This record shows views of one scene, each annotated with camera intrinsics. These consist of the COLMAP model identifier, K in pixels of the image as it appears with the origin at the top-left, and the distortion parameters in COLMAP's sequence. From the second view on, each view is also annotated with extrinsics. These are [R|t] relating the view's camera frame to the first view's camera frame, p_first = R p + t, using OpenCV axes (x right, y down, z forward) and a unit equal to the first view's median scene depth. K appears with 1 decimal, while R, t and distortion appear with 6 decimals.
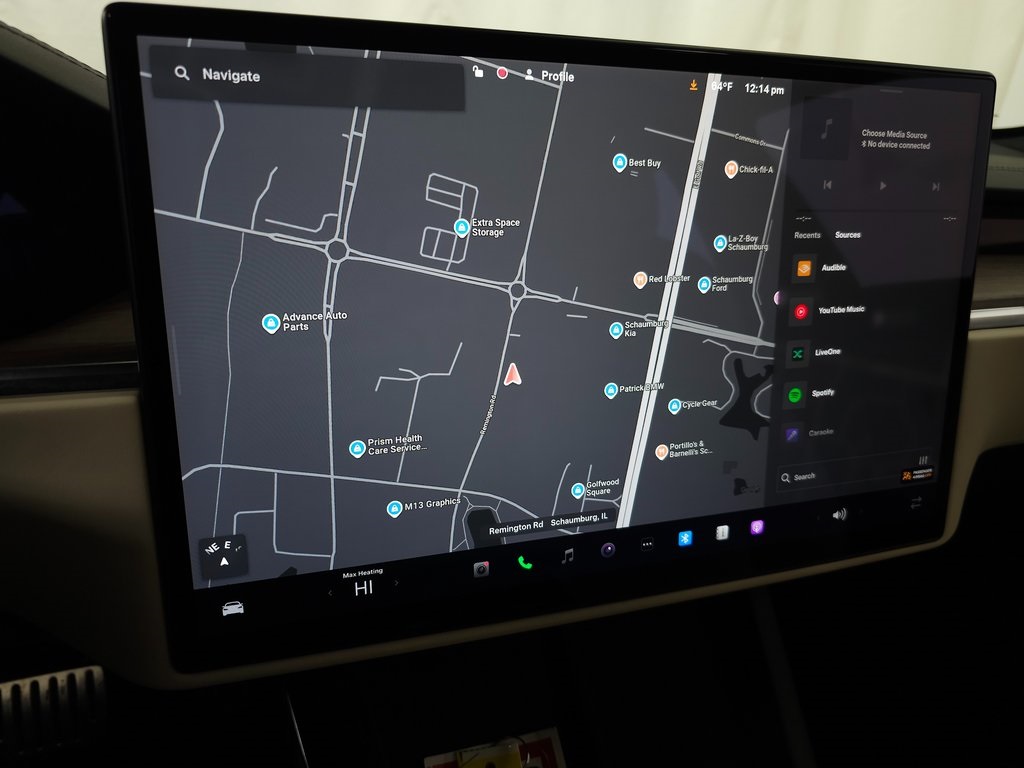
lens RADIAL K [[713.4, 0, 514.5], [0, 713.4, 374.5], [0, 0, 1]] dist [0.002774, -0.003970]
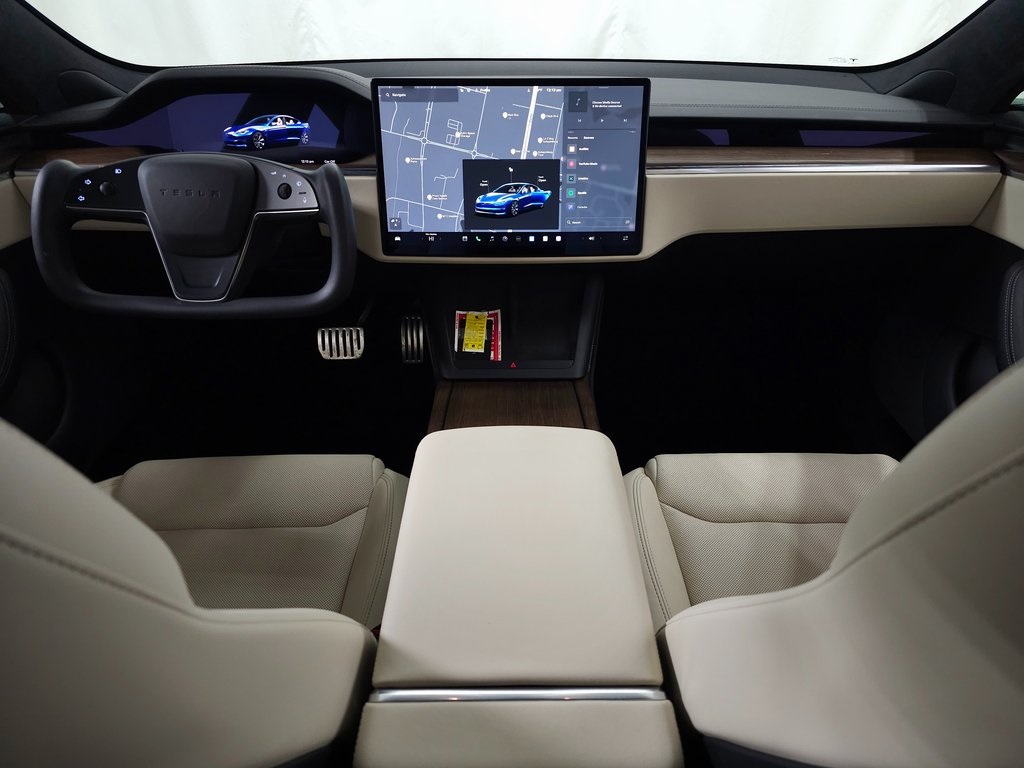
lens RADIAL K [[676.9, 0, 512.0], [0, 676.9, 384.0], [0, 0, 1]] dist [0.044462, -0.041820]
pose [[0.954523, 0.112558, -0.276073, 1.150423], [-0.064406, 0.981979, 0.177679, 0.363693], [0.291097, -0.151818, 0.944571, -2.130649]]
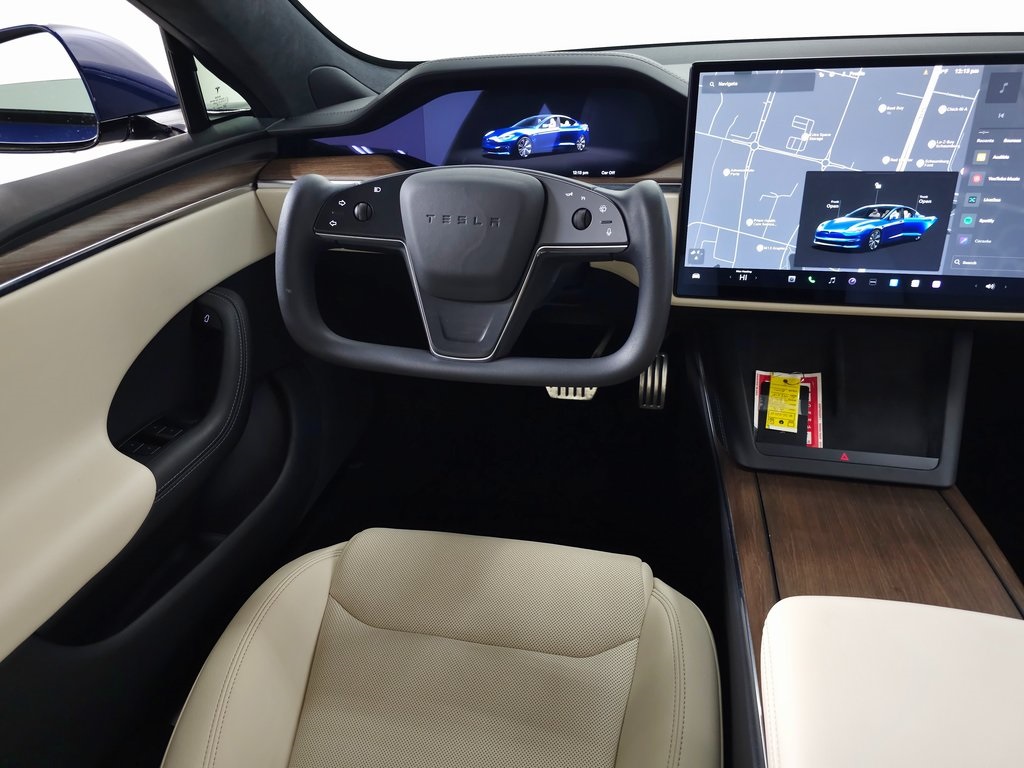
lens RADIAL K [[689.5, 0, 512.0], [0, 689.5, 384.0], [0, 0, 1]] dist [0.038705, -0.046212]
pose [[0.848643, 0.184744, -0.495656, 0.392332], [-0.097384, 0.975578, 0.196887, 0.247325], [0.519925, -0.118818, 0.845908, -1.605855]]
